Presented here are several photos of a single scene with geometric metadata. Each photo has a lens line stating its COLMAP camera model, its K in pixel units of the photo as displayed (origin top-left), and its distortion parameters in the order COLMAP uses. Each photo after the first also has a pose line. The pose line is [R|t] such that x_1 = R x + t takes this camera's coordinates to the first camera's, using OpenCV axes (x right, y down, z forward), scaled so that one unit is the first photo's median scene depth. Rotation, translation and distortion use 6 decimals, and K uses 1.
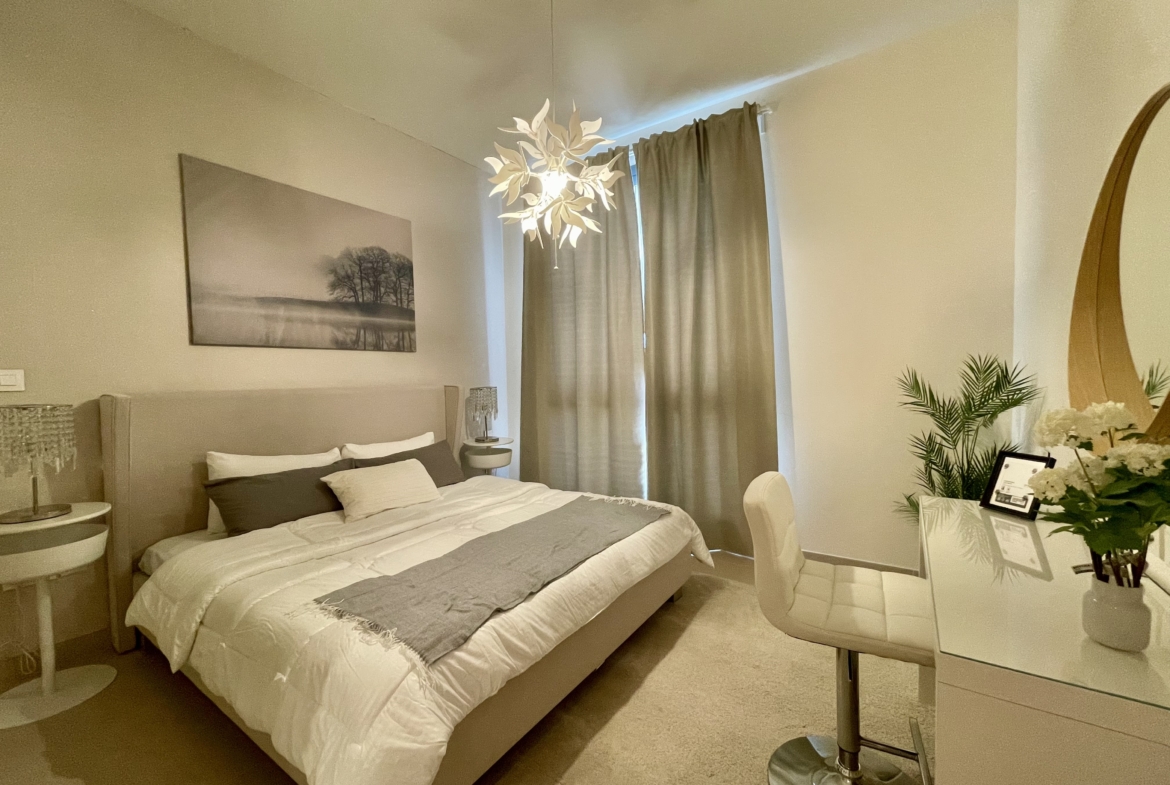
lens RADIAL K [[473.8, 0, 584.6], [0, 473.8, 396.4], [0, 0, 1]] dist [-0.014580, -0.000579]
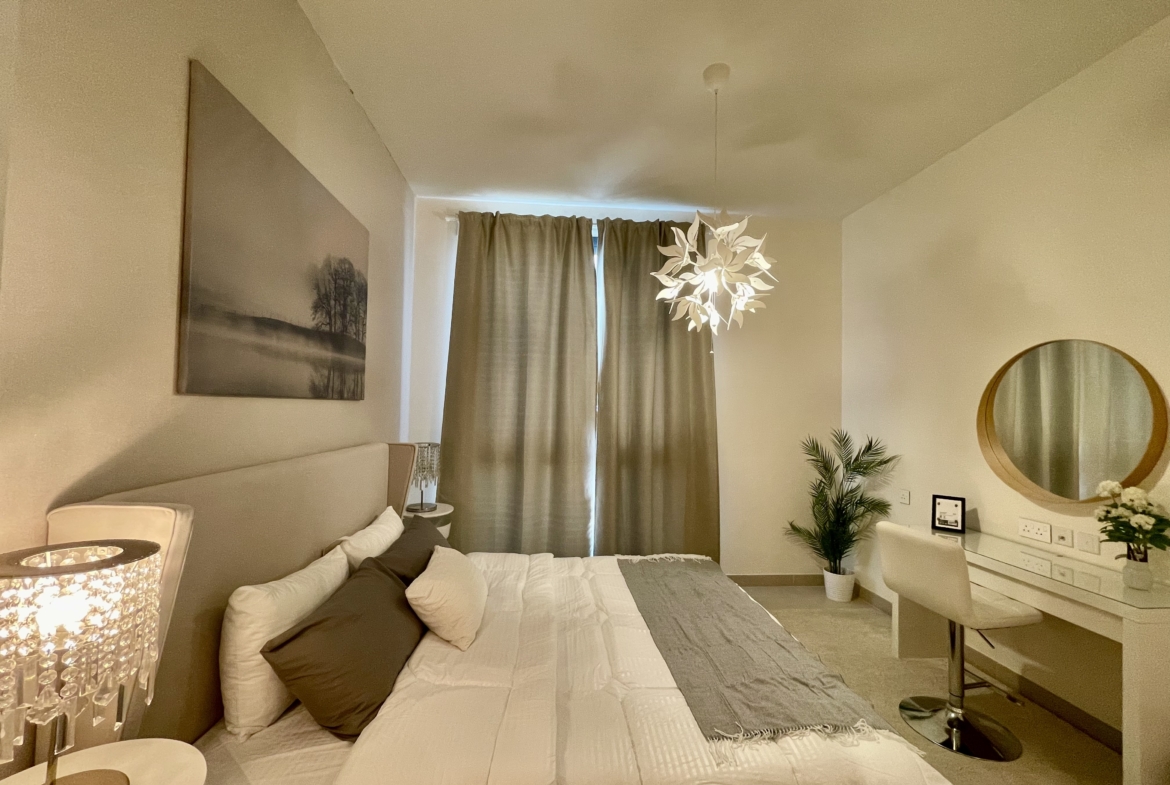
lens RADIAL K [[473.8, 0, 584.8], [0, 473.8, 391.9], [0, 0, 1]] dist [-0.014580, -0.000579]
pose [[0.779616, 0.057843, 0.623581, -0.637069], [-0.010486, 0.996792, -0.079351, -0.058604], [-0.626171, 0.055324, 0.777721, 0.216763]]
